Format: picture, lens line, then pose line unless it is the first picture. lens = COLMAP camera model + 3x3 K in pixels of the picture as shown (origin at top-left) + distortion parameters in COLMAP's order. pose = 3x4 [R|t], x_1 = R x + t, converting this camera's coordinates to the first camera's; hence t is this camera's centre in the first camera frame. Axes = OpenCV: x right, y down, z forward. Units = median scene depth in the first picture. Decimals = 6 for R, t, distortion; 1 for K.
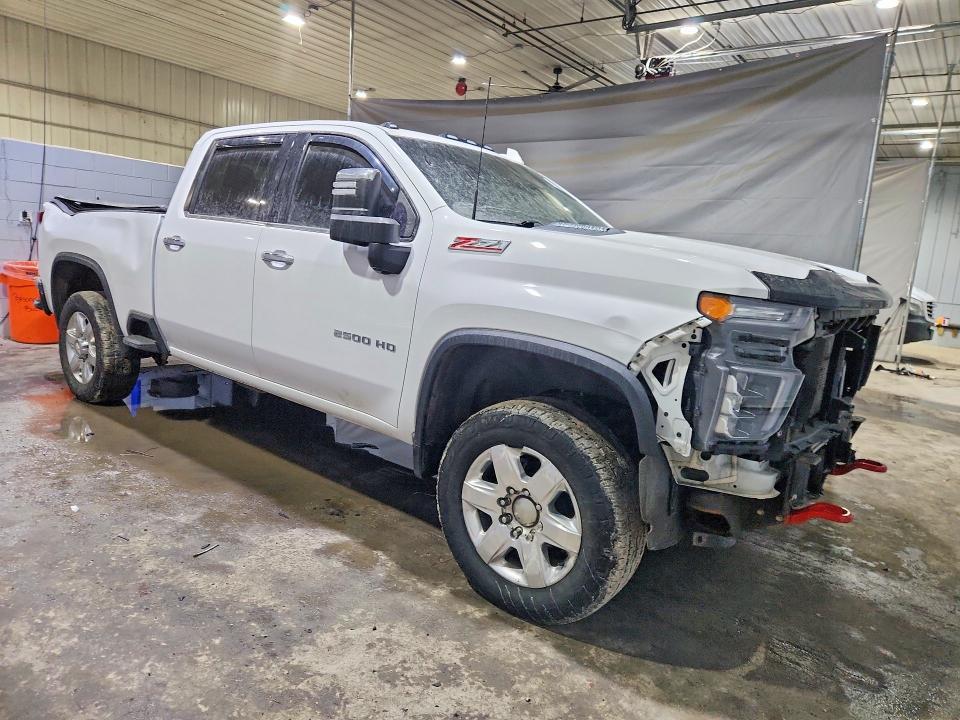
lens RADIAL K [[649.8, 0, 480.0], [0, 649.8, 360.0], [0, 0, 1]] dist [0.020944, -0.003655]
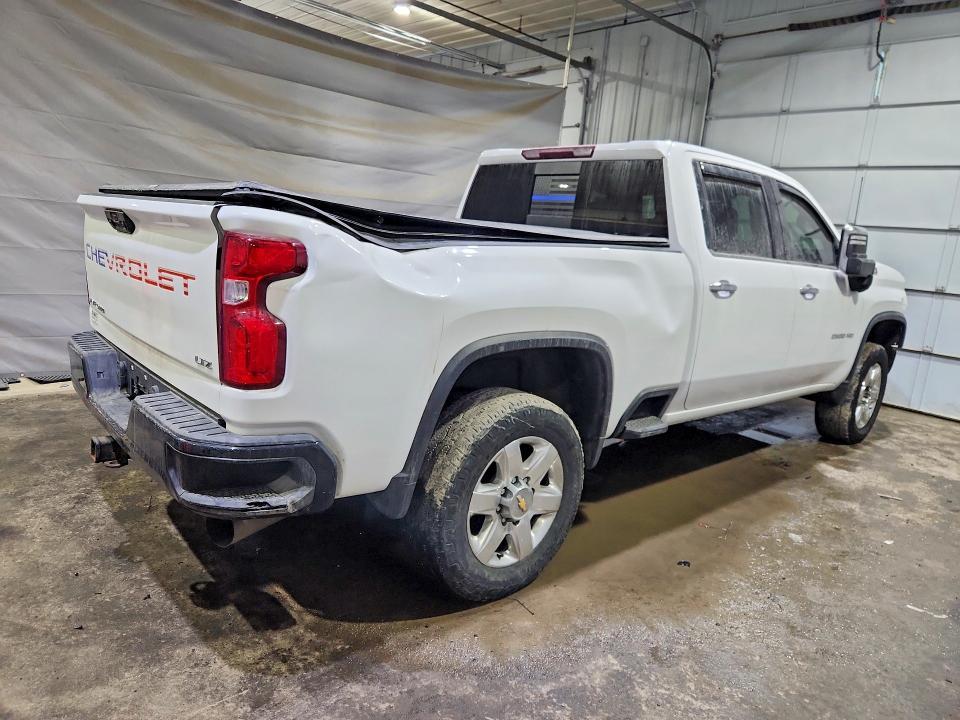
lens RADIAL K [[649.8, 0, 480.0], [0, 649.8, 360.0], [0, 0, 1]] dist [0.020944, -0.003655]
pose [[0.173462, -0.262454, 0.949225, -1.440125], [0.097469, 0.963680, 0.248639, -0.352328], [-0.980005, 0.049390, 0.192743, 1.216440]]
